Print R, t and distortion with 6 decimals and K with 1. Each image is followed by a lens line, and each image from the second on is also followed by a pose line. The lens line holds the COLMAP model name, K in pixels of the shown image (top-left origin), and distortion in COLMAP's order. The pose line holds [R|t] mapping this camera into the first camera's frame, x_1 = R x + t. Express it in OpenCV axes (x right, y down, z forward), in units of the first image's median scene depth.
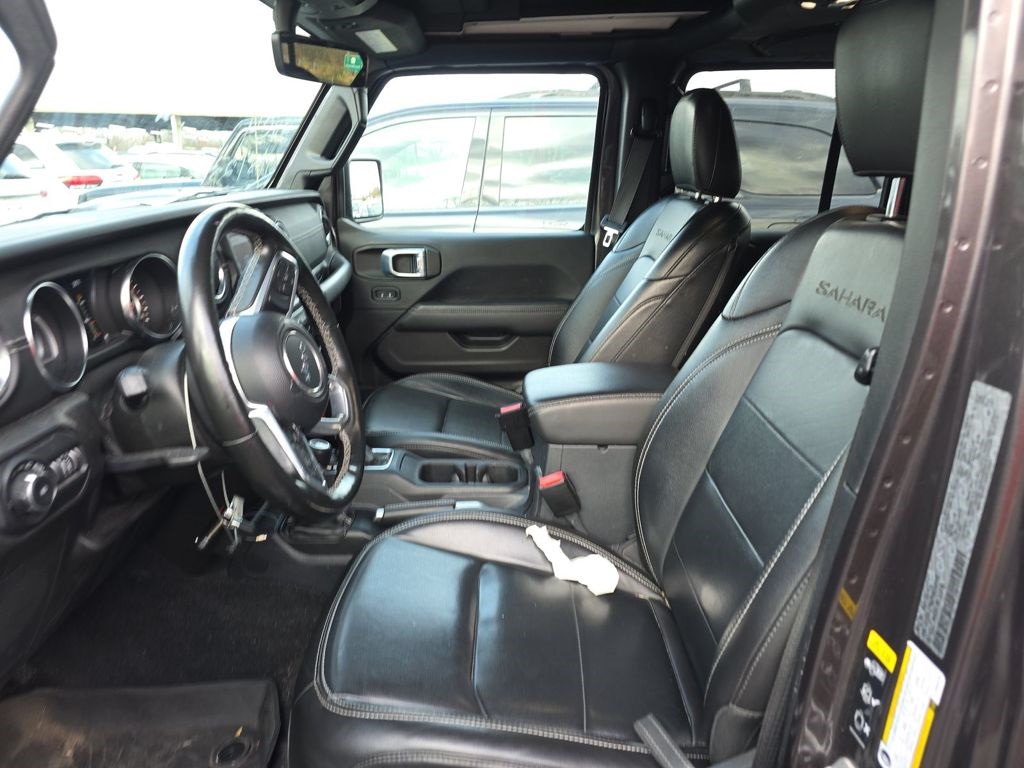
lens RADIAL K [[698.3, 0, 515.1], [0, 698.3, 390.2], [0, 0, 1]] dist [0.048686, -0.047222]
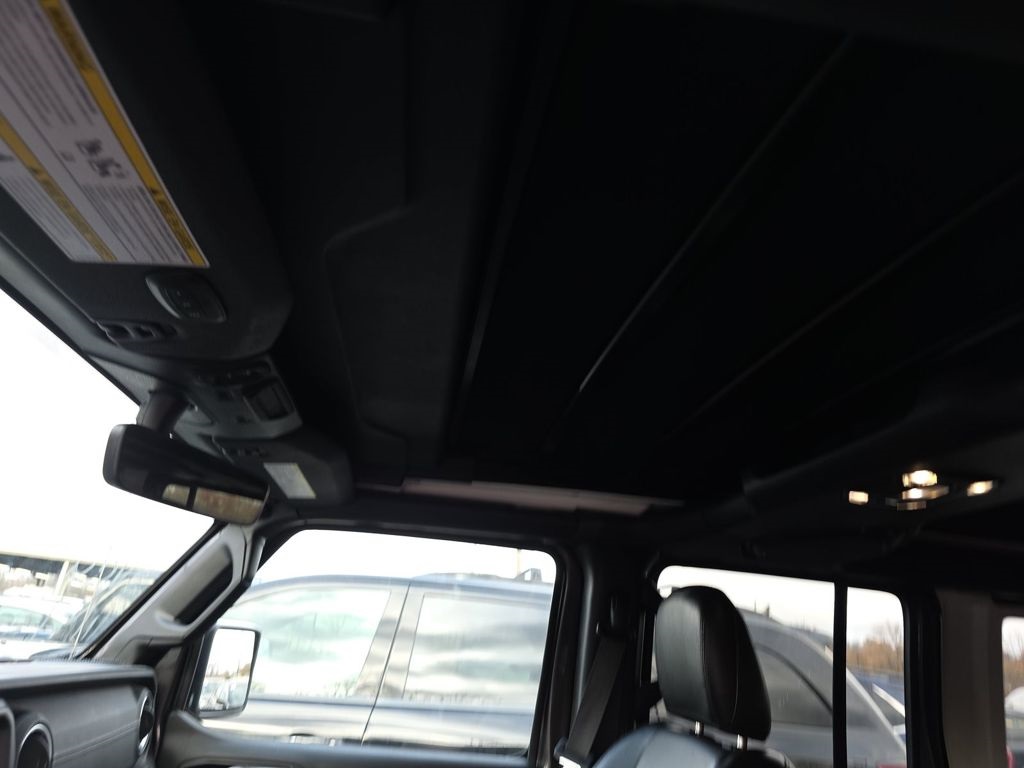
lens RADIAL K [[698.3, 0, 515.1], [0, 698.3, 390.2], [0, 0, 1]] dist [0.048686, -0.047222]
pose [[0.987101, 0.132714, 0.089548, -0.028490], [-0.049250, 0.783917, -0.618909, -0.086122], [-0.152336, 0.606515, 0.780342, 0.240519]]
